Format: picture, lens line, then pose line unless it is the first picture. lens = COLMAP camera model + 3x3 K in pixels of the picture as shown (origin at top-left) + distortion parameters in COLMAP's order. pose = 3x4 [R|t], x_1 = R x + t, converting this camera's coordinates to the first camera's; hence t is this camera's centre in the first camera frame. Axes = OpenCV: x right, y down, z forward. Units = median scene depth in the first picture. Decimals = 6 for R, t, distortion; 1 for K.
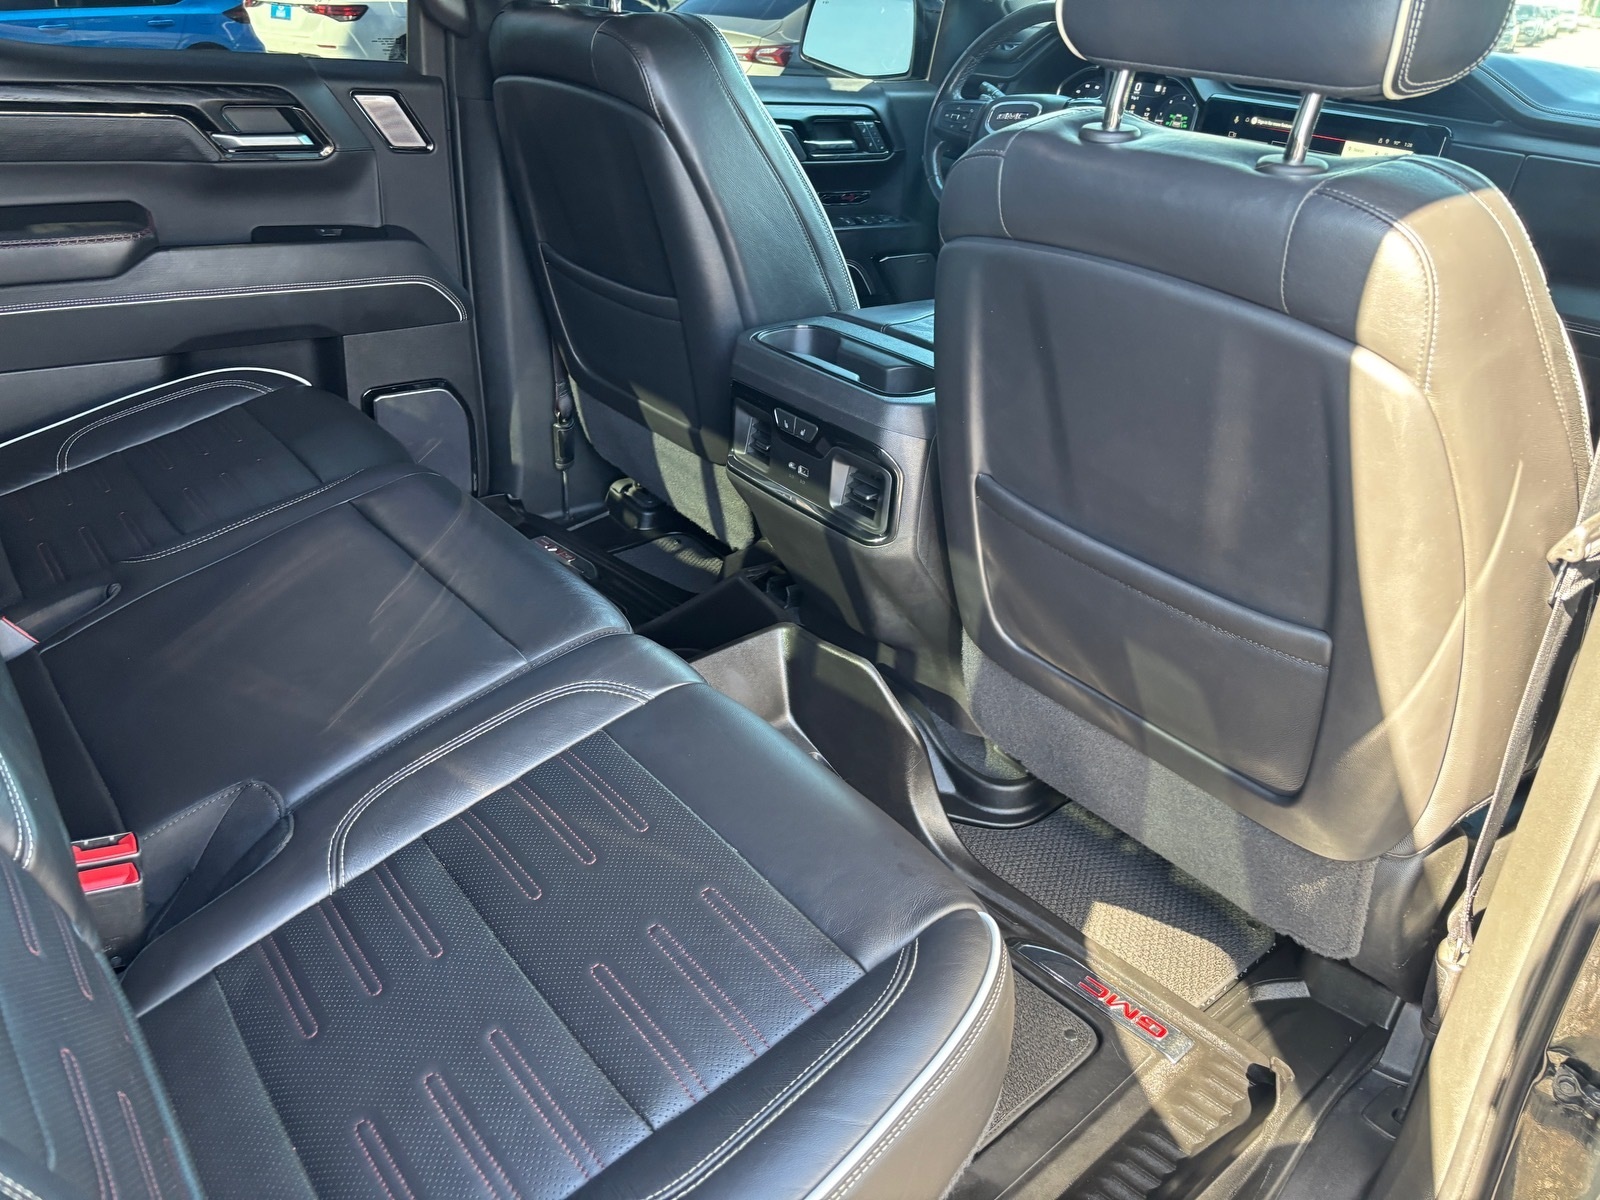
lens RADIAL K [[1221.8, 0, 790.1], [0, 1221.8, 604.6], [0, 0, 1]] dist [0.033964, -0.043386]
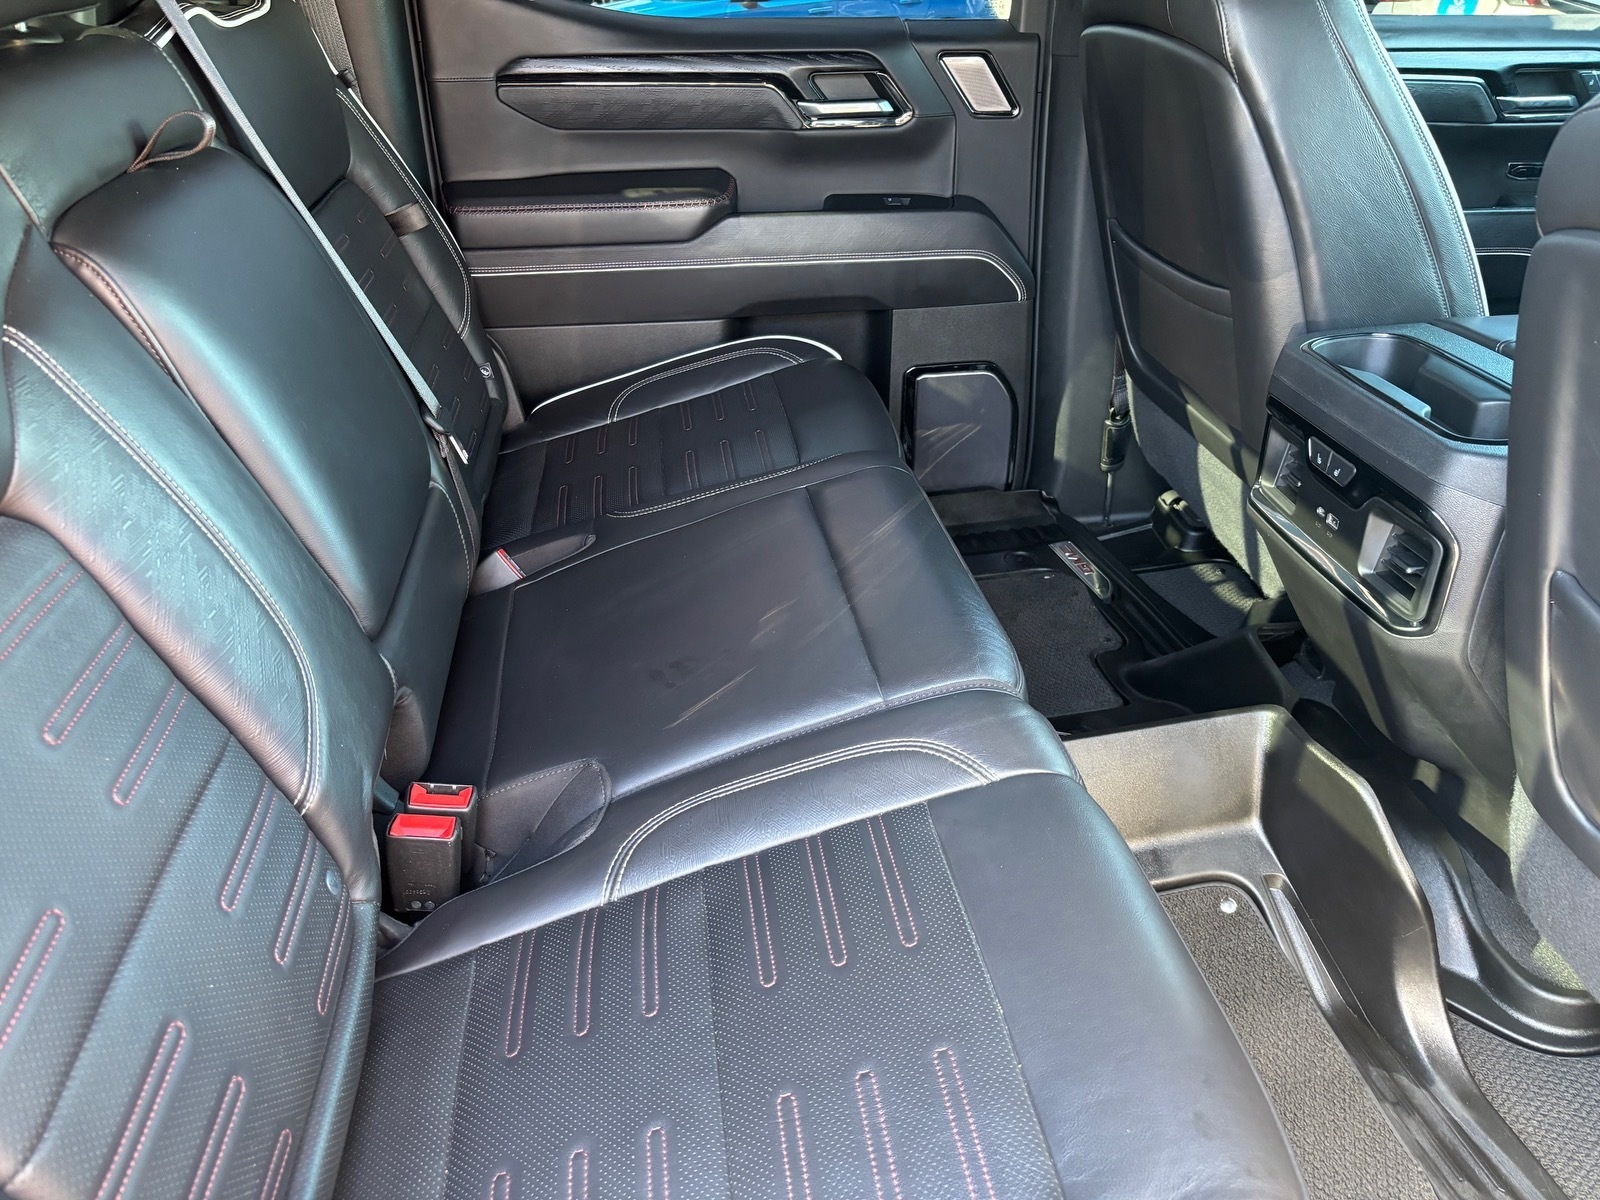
lens RADIAL K [[1221.8, 0, 793.0], [0, 1221.8, 611.4], [0, 0, 1]] dist [0.033964, -0.043386]
pose [[0.854383, 0.183743, -0.486075, 0.103768], [-0.170412, 0.982742, 0.071955, -0.048787], [0.490907, 0.021356, 0.870950, 0.145712]]
